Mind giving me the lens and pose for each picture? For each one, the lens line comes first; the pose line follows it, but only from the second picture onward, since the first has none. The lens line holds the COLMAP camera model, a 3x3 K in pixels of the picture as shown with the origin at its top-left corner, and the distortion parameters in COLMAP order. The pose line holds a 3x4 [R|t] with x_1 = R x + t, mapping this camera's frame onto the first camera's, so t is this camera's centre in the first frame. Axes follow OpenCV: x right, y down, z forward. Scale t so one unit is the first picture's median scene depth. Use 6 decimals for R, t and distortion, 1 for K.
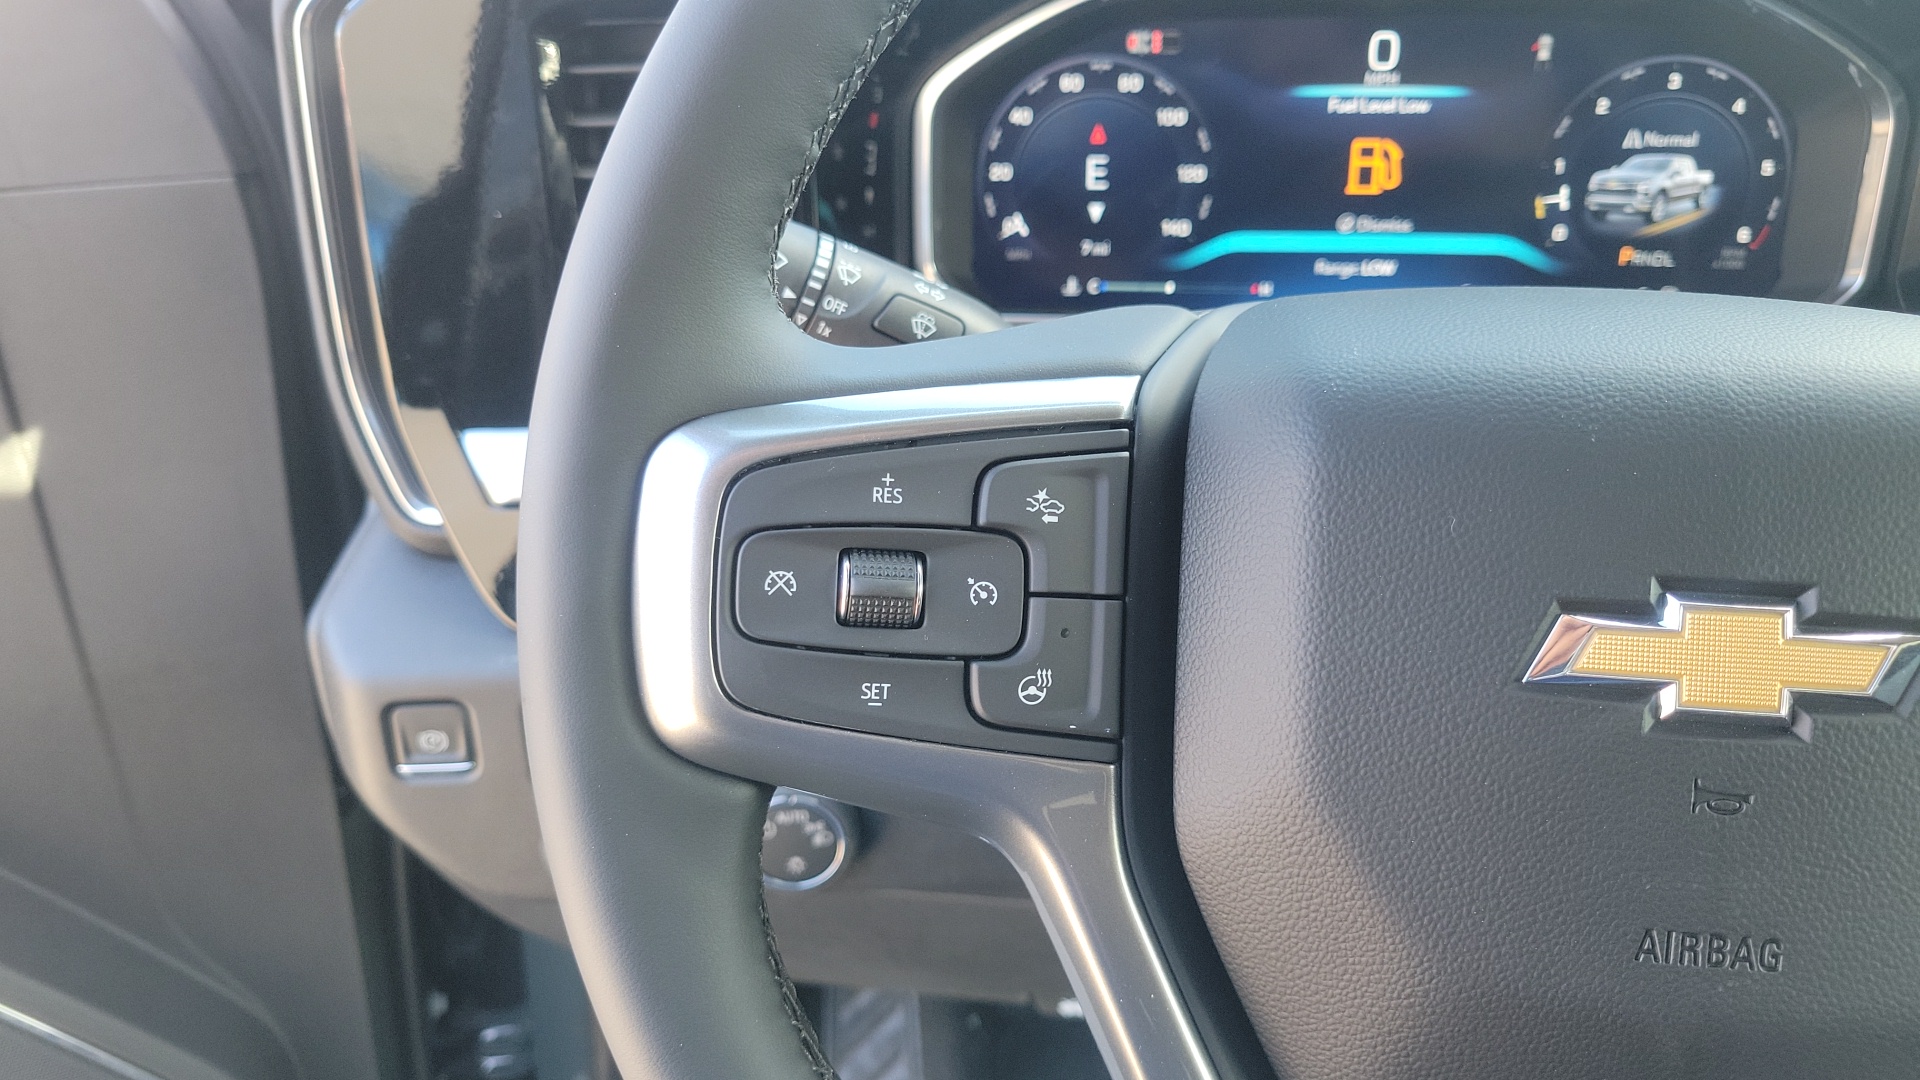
lens RADIAL K [[1477.1, 0, 964.7], [0, 1477.1, 540.6], [0, 0, 1]] dist [0.004307, -0.001068]
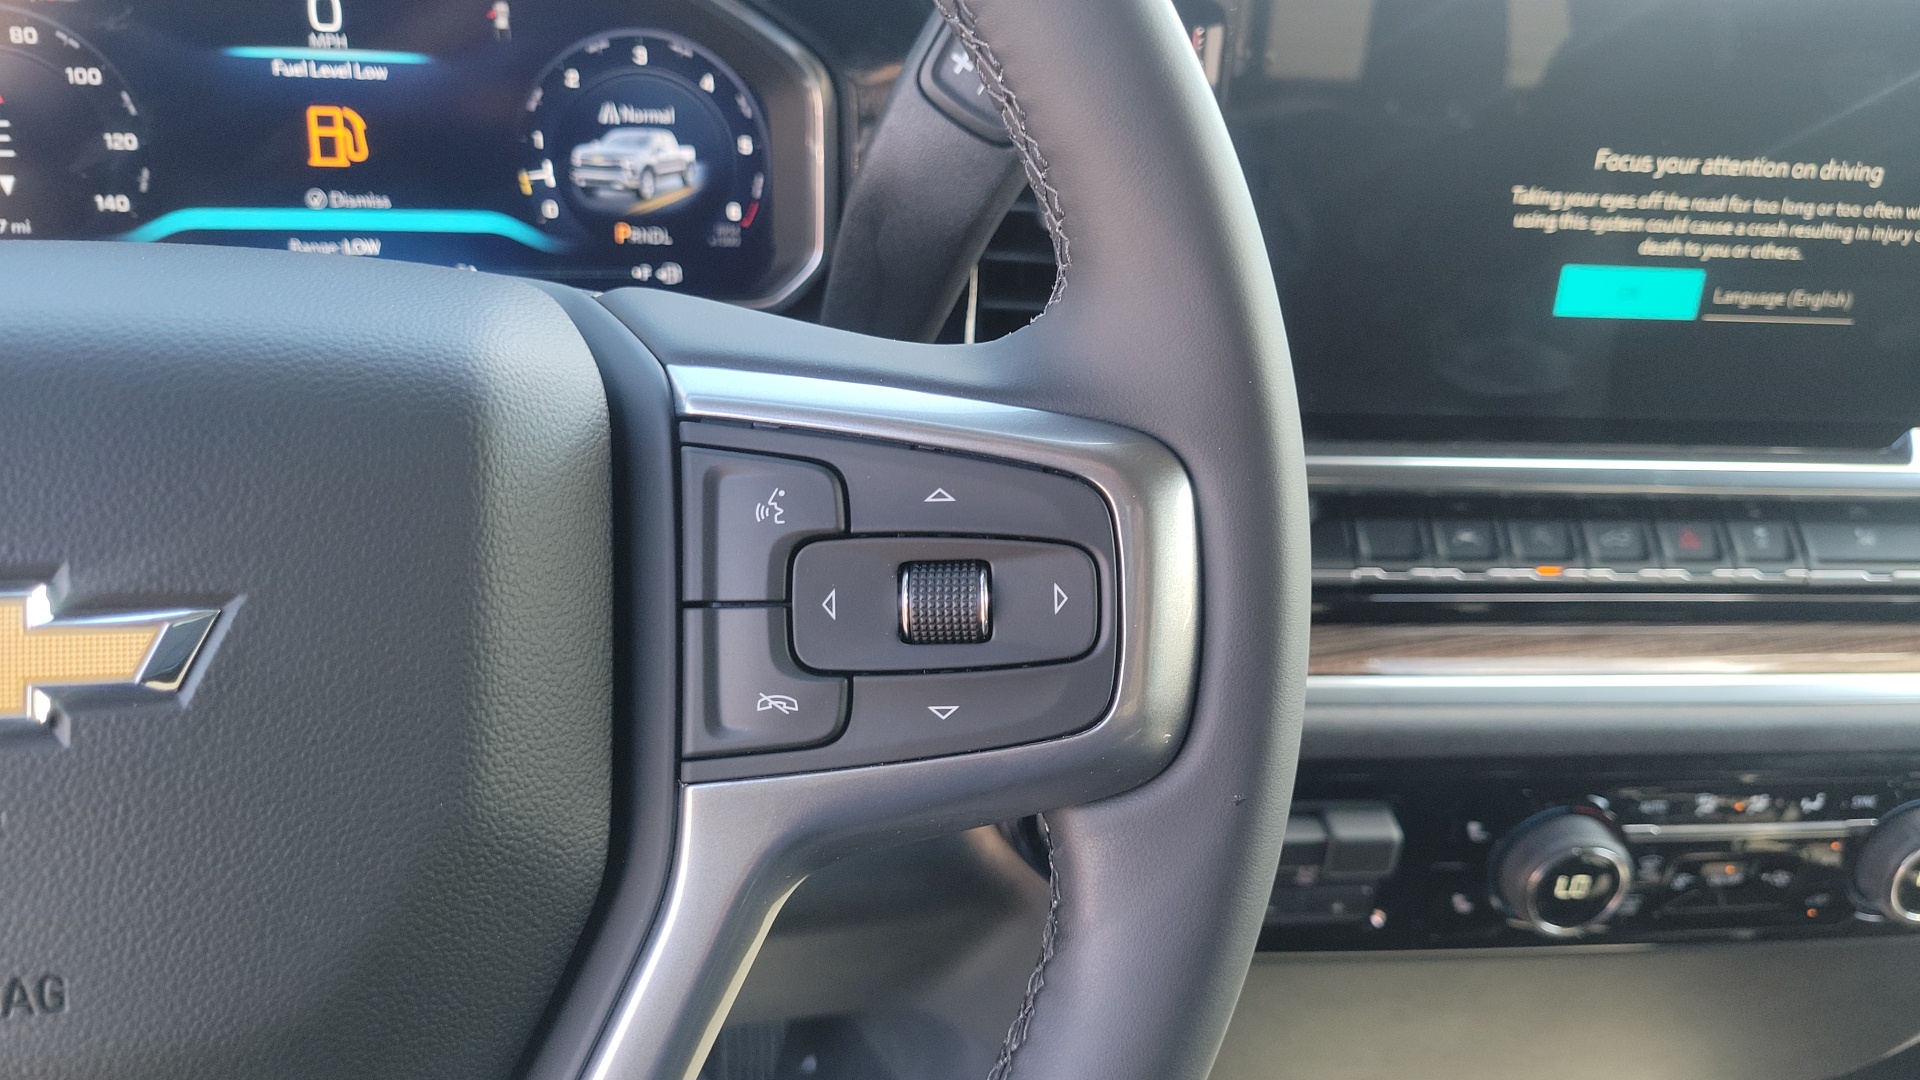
lens RADIAL K [[1484.5, 0, 980.7], [0, 1484.5, 542.9], [0, 0, 1]] dist [0.000245, -0.000657]
pose [[0.935411, -0.073643, 0.345807, 0.317726], [0.074641, 0.997156, 0.010449, 0.020033], [-0.345593, 0.016038, 0.938247, -0.003679]]
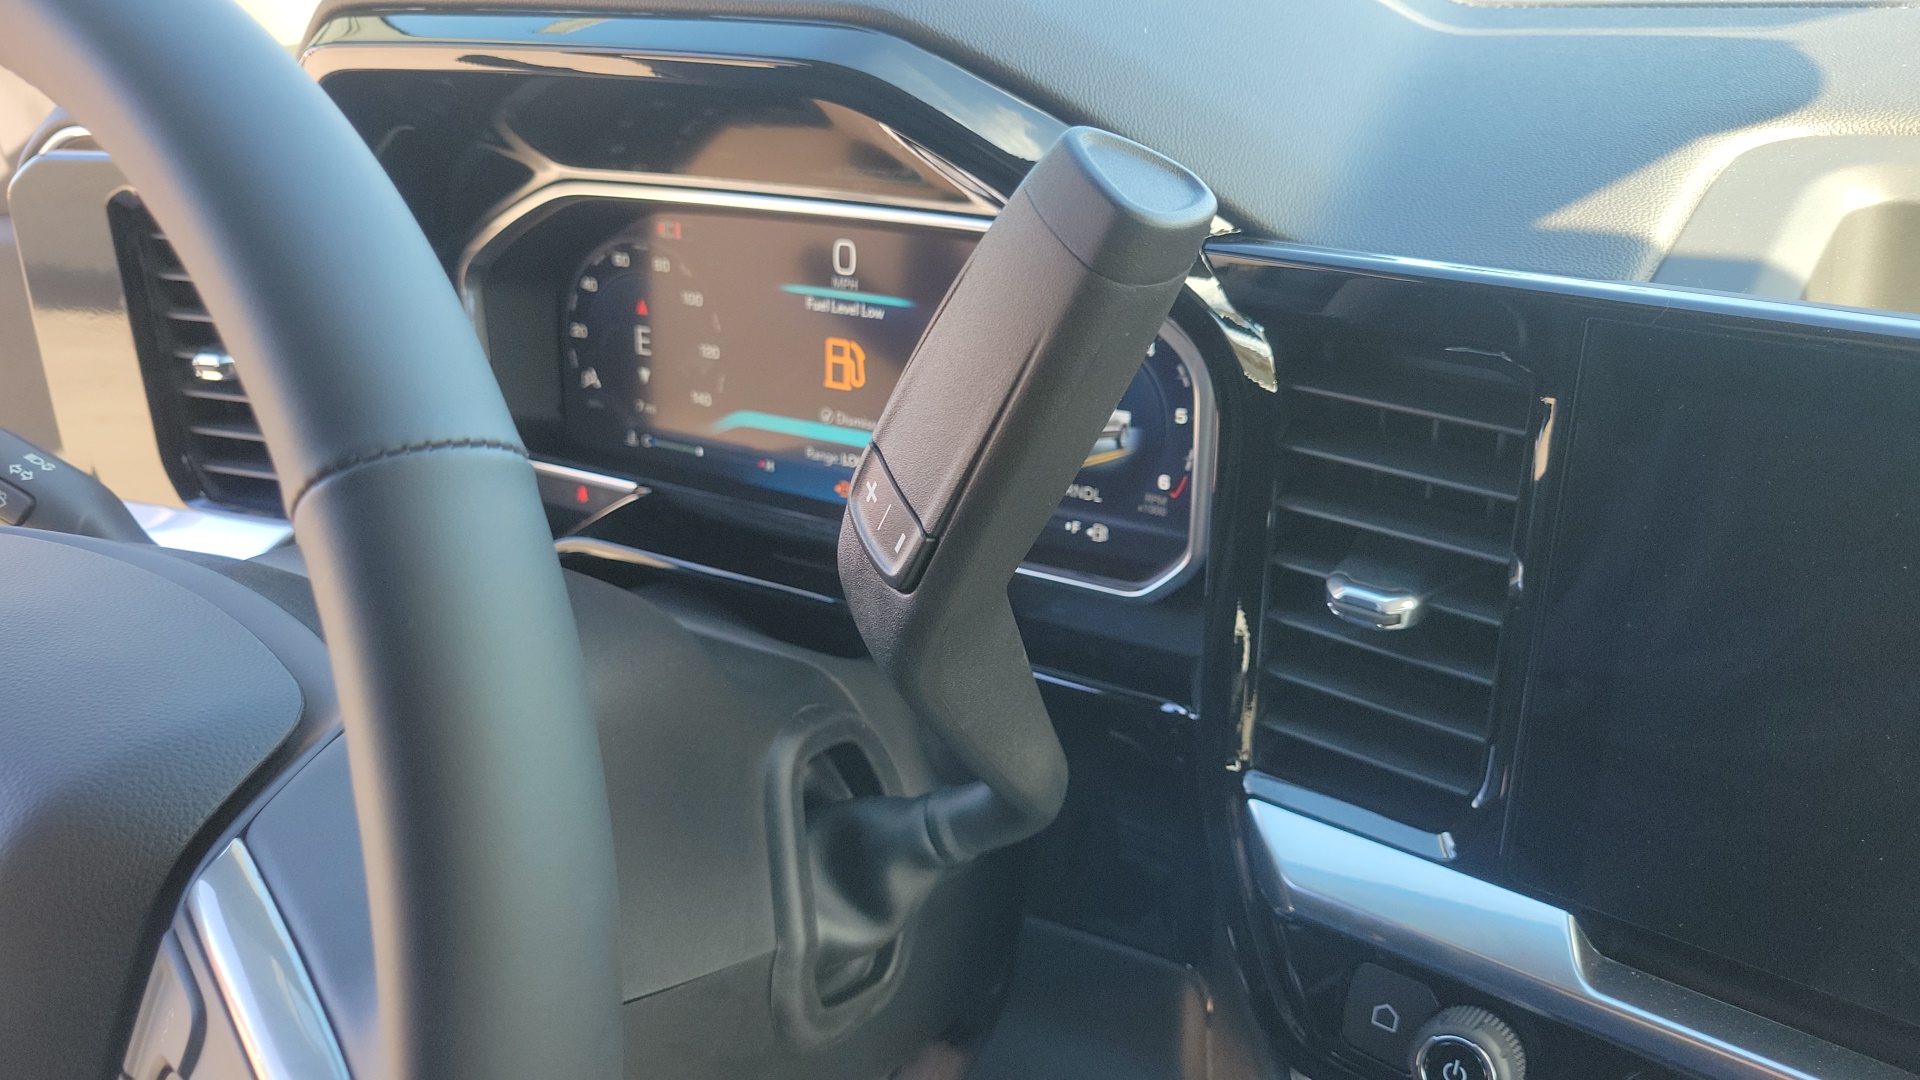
lens RADIAL K [[1477.1, 0, 964.7], [0, 1477.1, 540.6], [0, 0, 1]] dist [0.004307, -0.001068]
pose [[0.904468, 0.157416, -0.396432, 0.789875], [-0.160566, 0.986697, 0.025464, -0.173989], [0.395167, 0.040622, 0.917711, 0.093940]]
